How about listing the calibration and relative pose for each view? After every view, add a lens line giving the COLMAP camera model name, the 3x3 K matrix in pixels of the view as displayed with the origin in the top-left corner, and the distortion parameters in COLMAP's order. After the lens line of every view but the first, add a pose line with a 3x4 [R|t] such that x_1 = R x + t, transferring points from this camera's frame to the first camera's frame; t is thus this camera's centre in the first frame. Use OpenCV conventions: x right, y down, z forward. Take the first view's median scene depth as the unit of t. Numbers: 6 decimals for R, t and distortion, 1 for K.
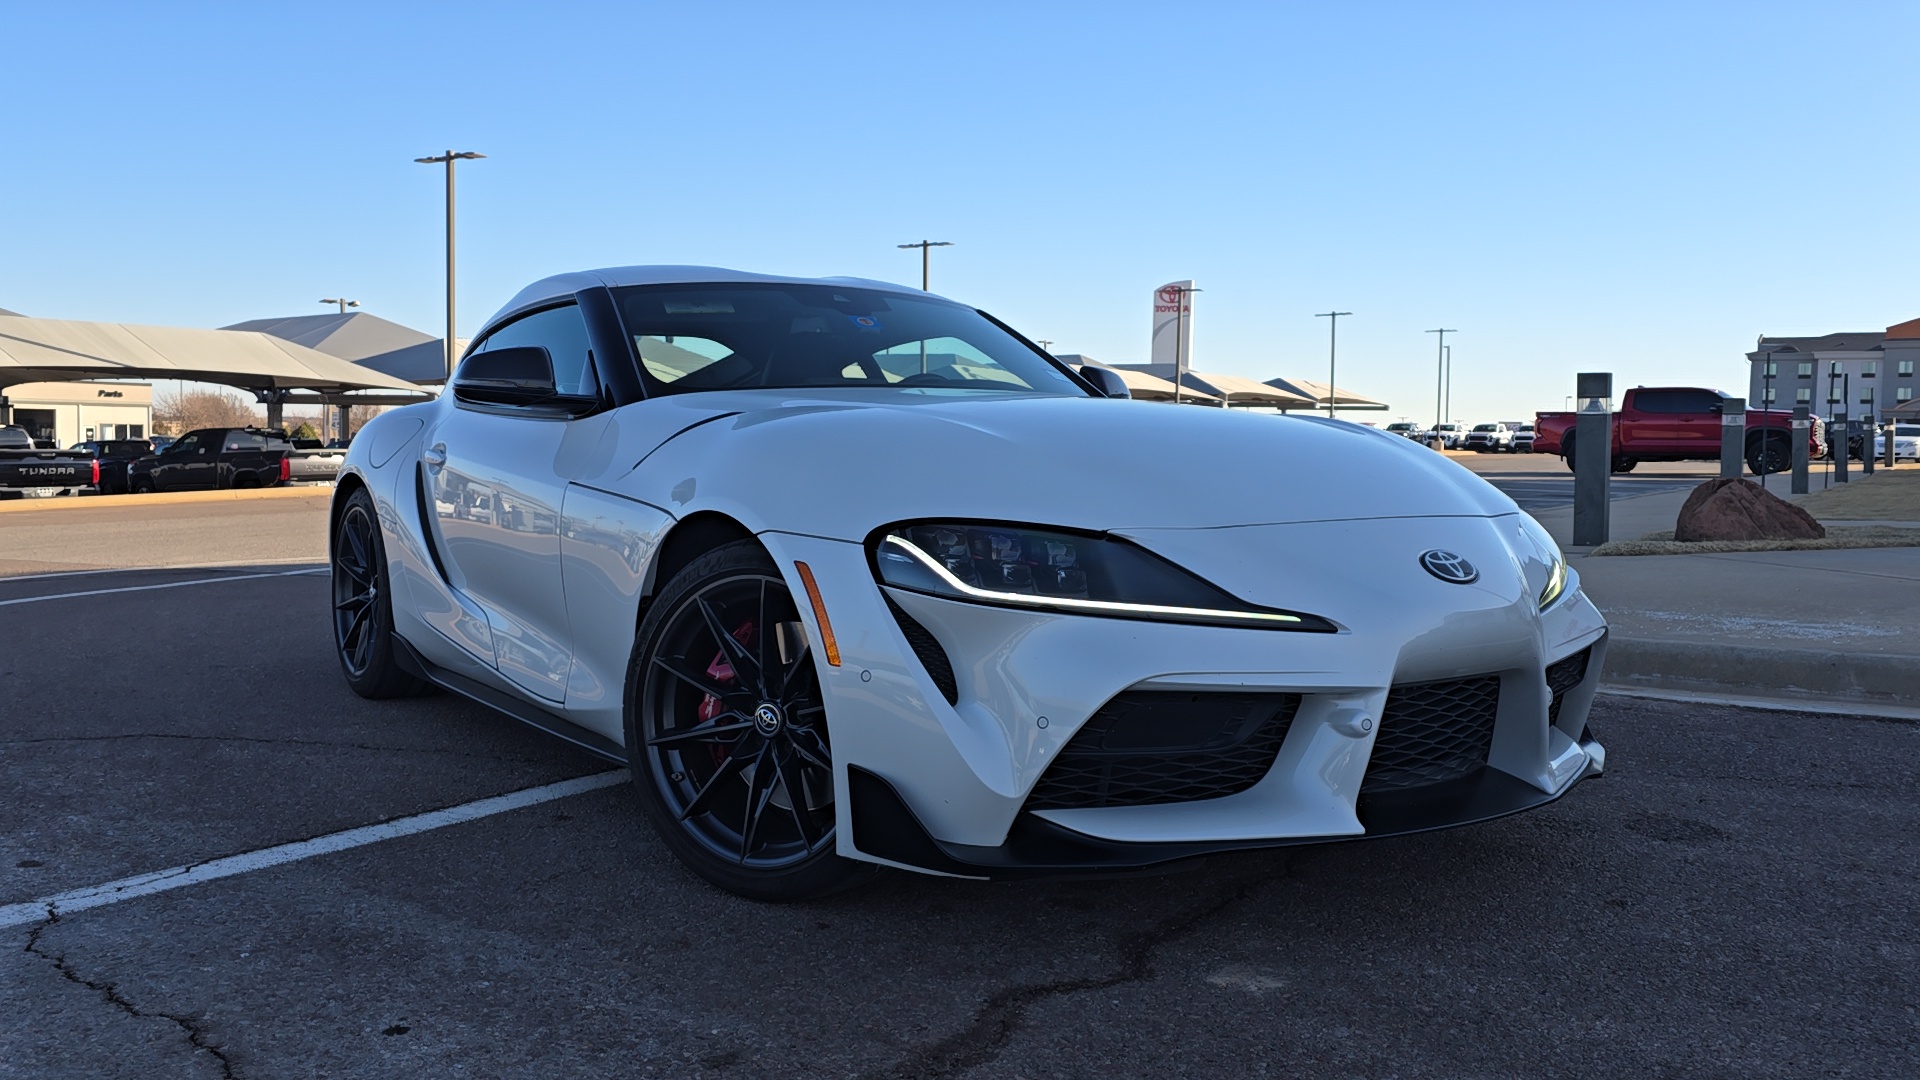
lens RADIAL K [[1602.2, 0, 979.9], [0, 1602.2, 525.9], [0, 0, 1]] dist [-0.009249, 0.017732]
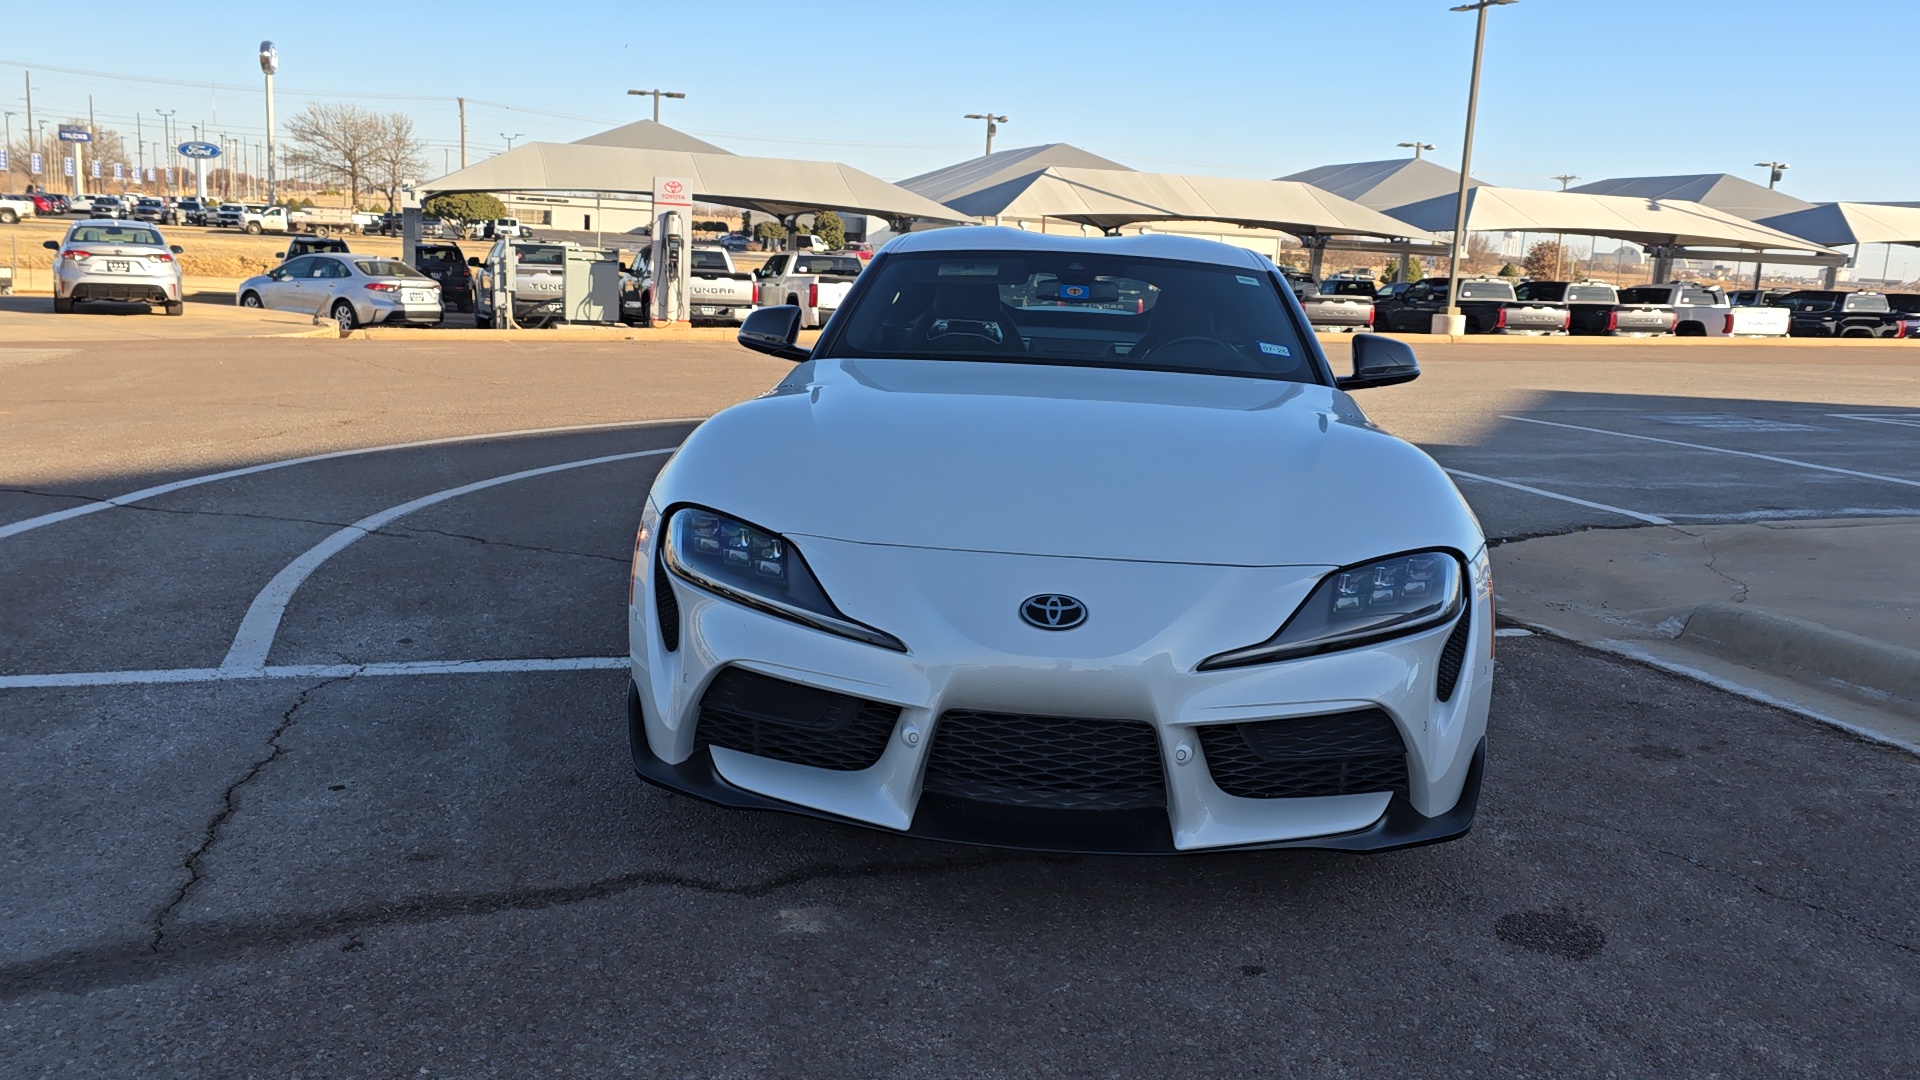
lens RADIAL K [[1602.2, 0, 952.7], [0, 1602.2, 524.9], [0, 0, 1]] dist [-0.009249, 0.017732]
pose [[0.769971, 0.136416, -0.623326, 0.733129], [-0.072489, 0.989256, 0.126957, -0.131965], [0.633948, -0.052569, 0.771587, 0.115154]]
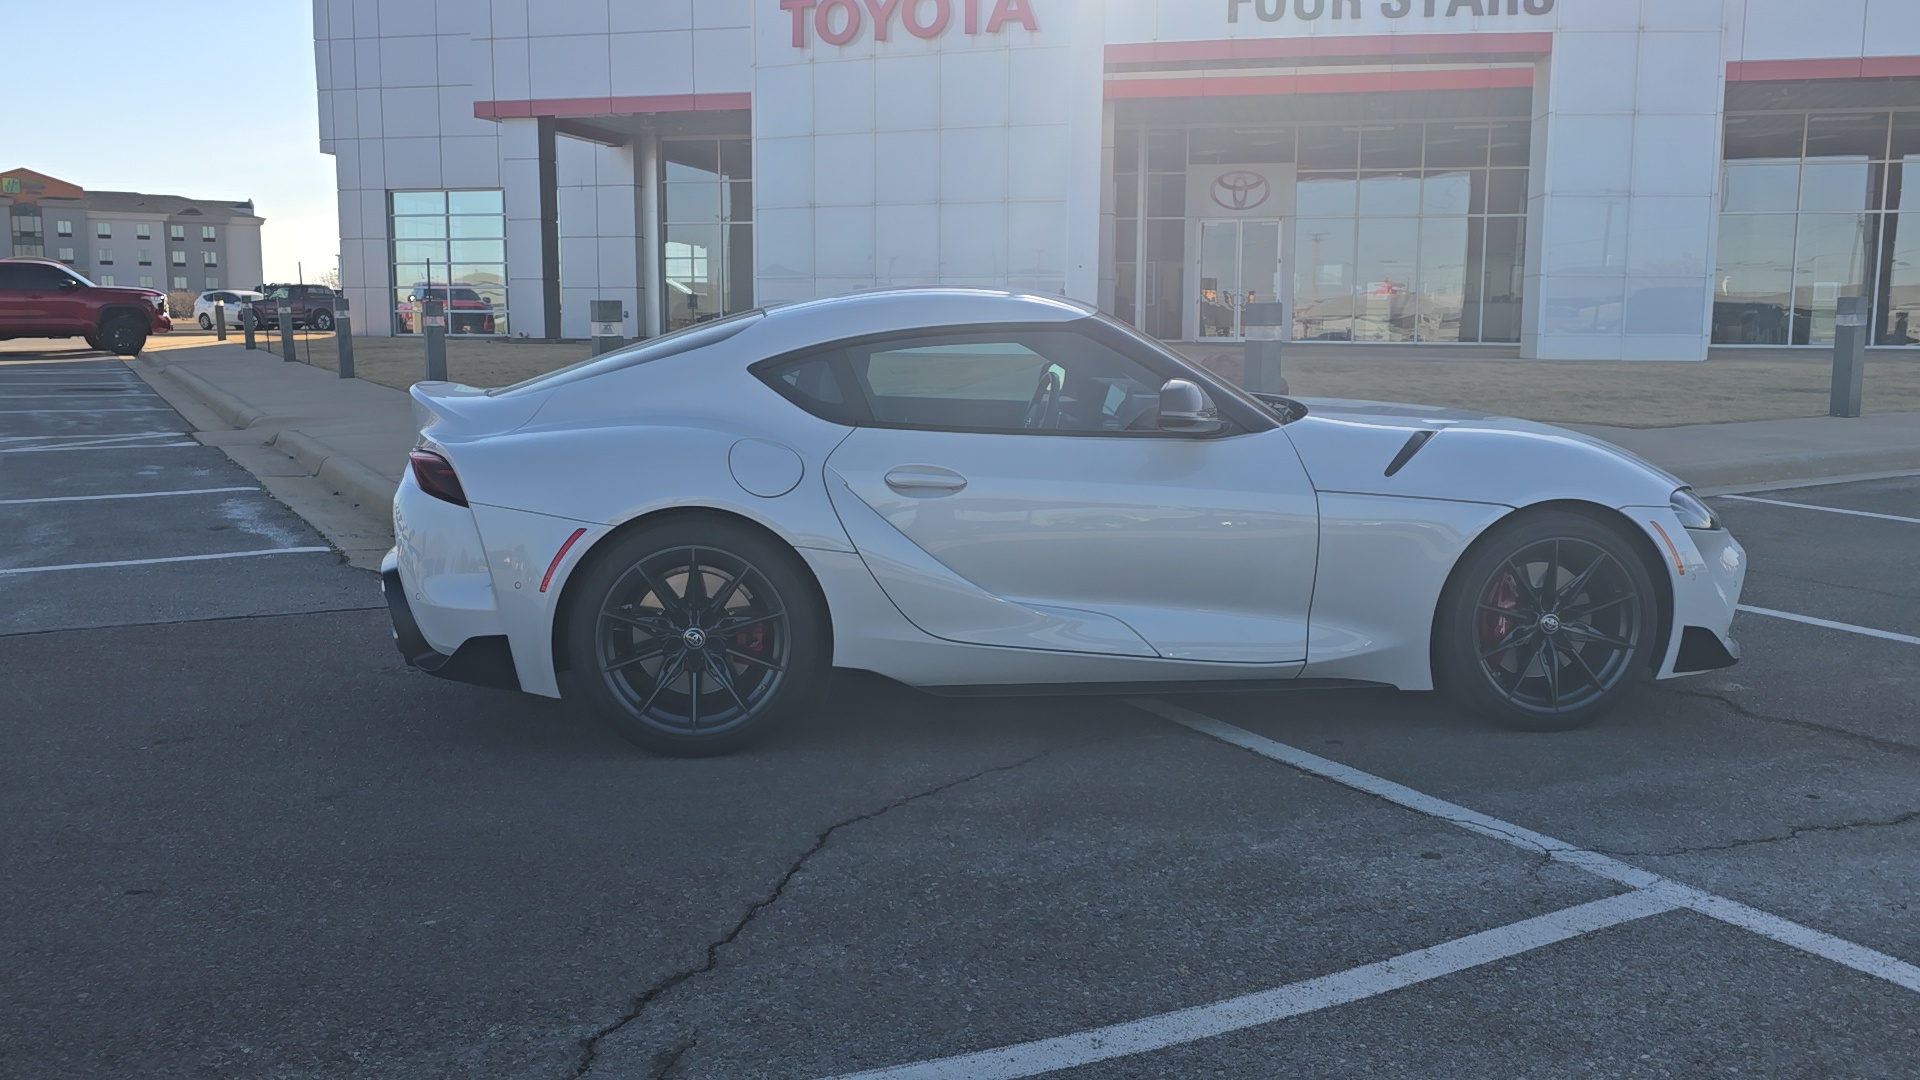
lens RADIAL K [[1602.2, 0, 951.3], [0, 1602.2, 533.2], [0, 0, 1]] dist [-0.009249, 0.017732]
pose [[0.464596, -0.135089, 0.875158, -1.645118], [0.051252, 0.990741, 0.125722, -0.185374], [-0.884039, -0.013556, 0.467217, 0.697128]]
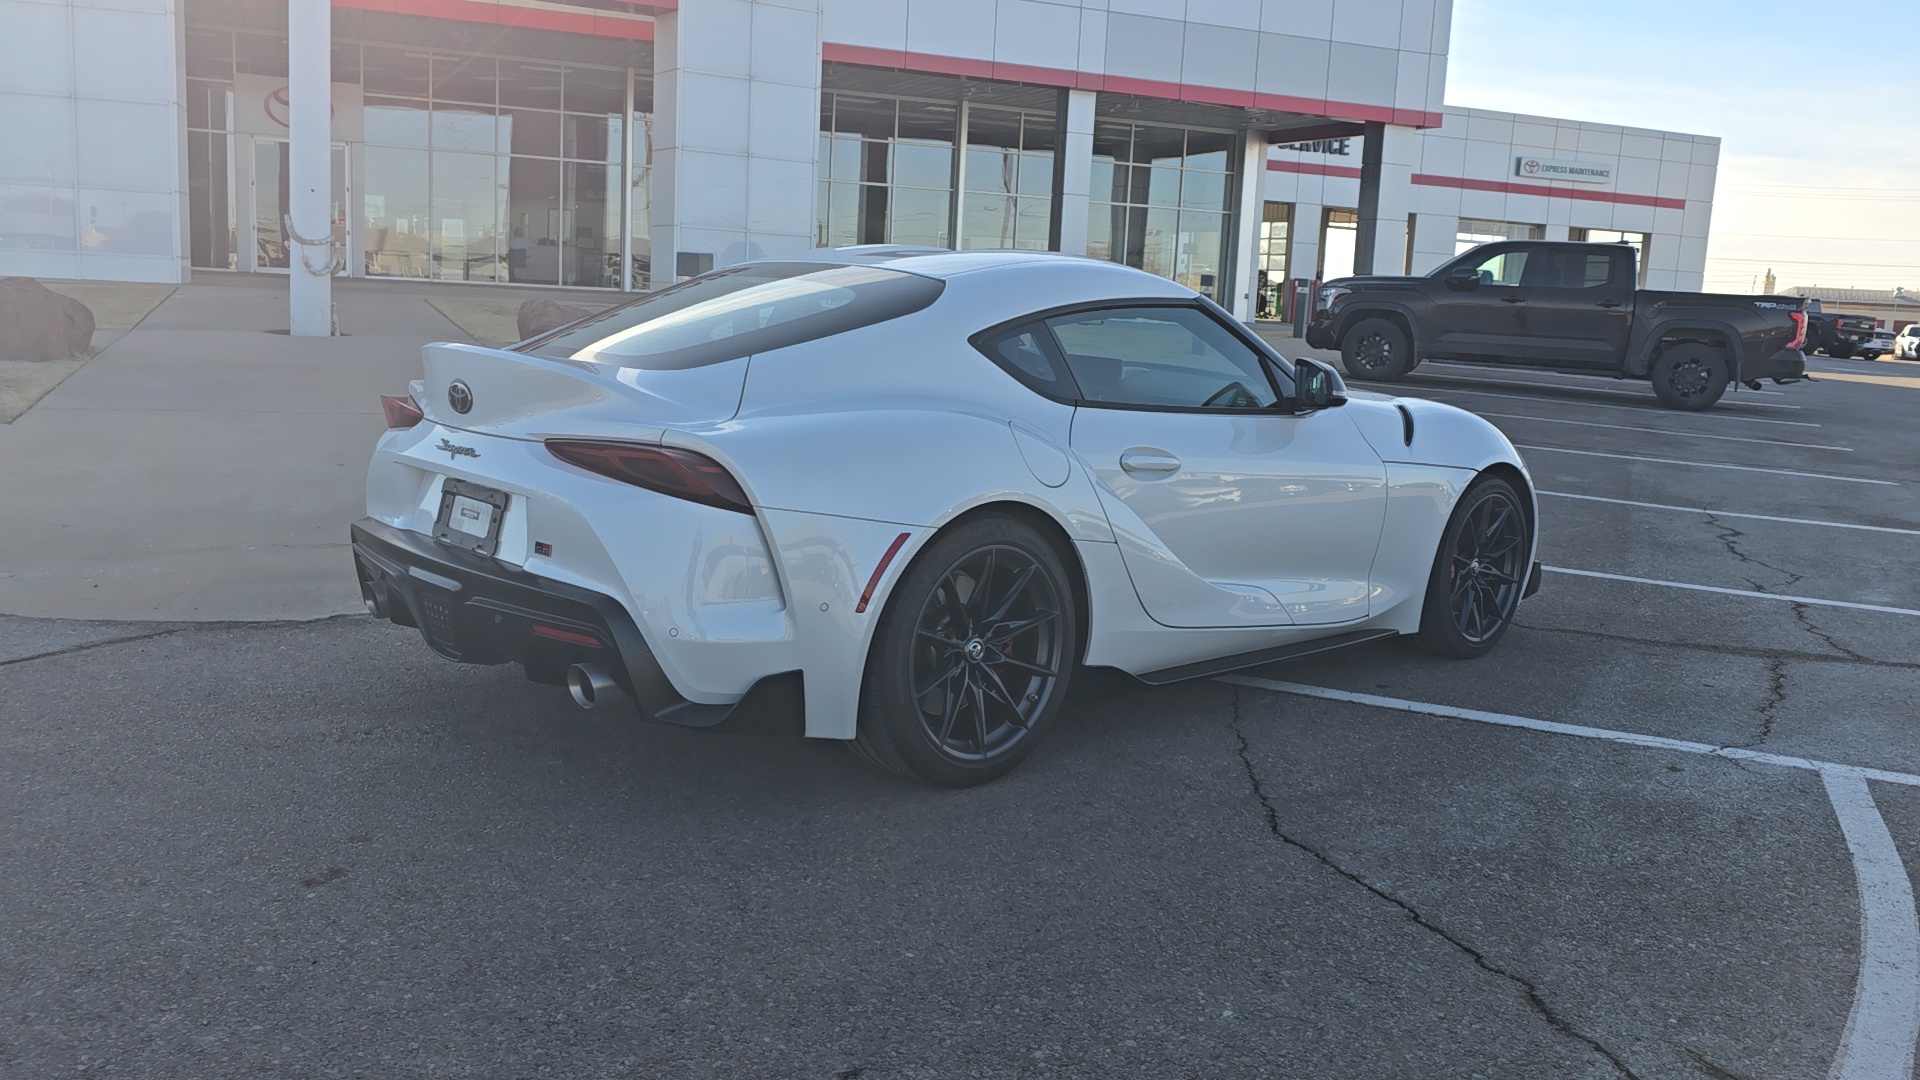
lens RADIAL K [[1602.2, 0, 958.3], [0, 1602.2, 544.5], [0, 0, 1]] dist [-0.009249, 0.017732]
pose [[-0.167364, -0.184789, 0.968423, -1.705091], [-0.005473, 0.982436, 0.186517, -0.236536], [-0.985880, 0.025916, -0.165436, 1.725053]]
